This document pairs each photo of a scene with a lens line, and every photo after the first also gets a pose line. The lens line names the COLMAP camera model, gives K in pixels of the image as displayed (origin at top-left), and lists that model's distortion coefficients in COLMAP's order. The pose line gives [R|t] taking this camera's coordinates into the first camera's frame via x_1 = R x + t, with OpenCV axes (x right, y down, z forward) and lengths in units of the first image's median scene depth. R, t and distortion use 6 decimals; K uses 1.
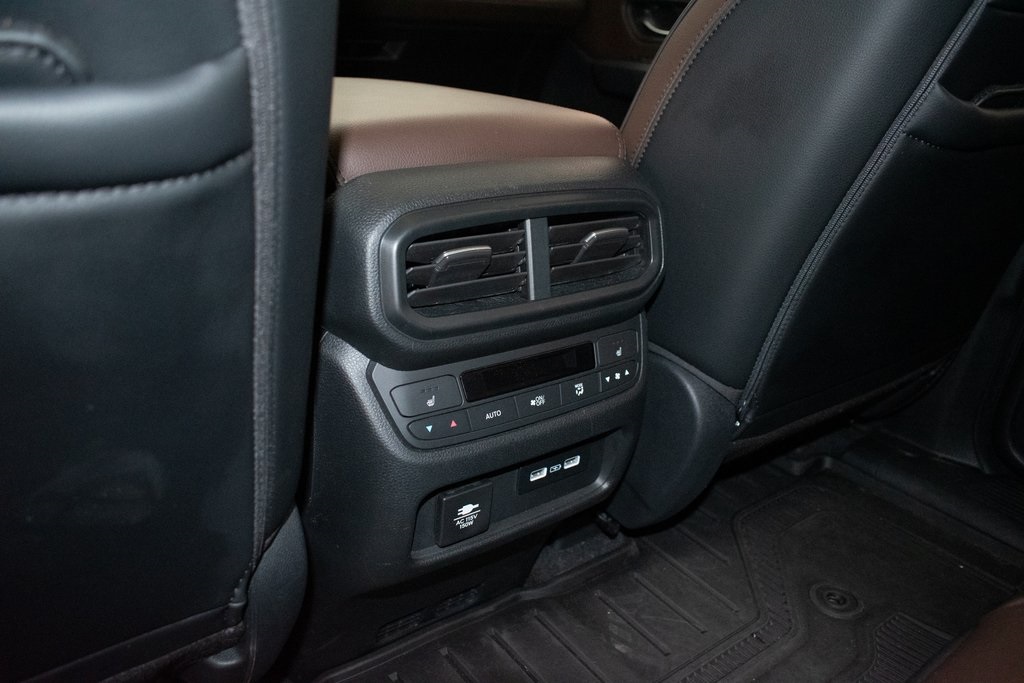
lens RADIAL K [[791.5, 0, 512.0], [0, 791.5, 341.5], [0, 0, 1]] dist [-0.101030, 0.014348]
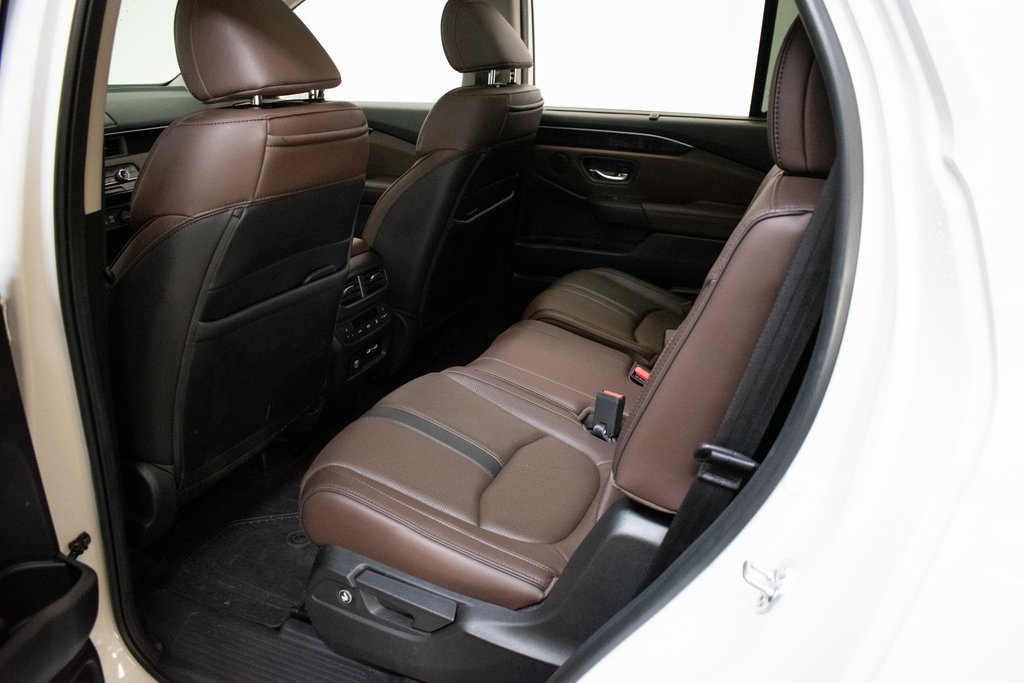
lens RADIAL K [[791.5, 0, 512.0], [0, 791.5, 341.5], [0, 0, 1]] dist [-0.101030, 0.014348]
pose [[0.860126, -0.229687, 0.455443, -1.002810], [0.226510, 0.972007, 0.062423, 0.065649], [-0.457031, 0.049471, 0.888074, -2.328642]]
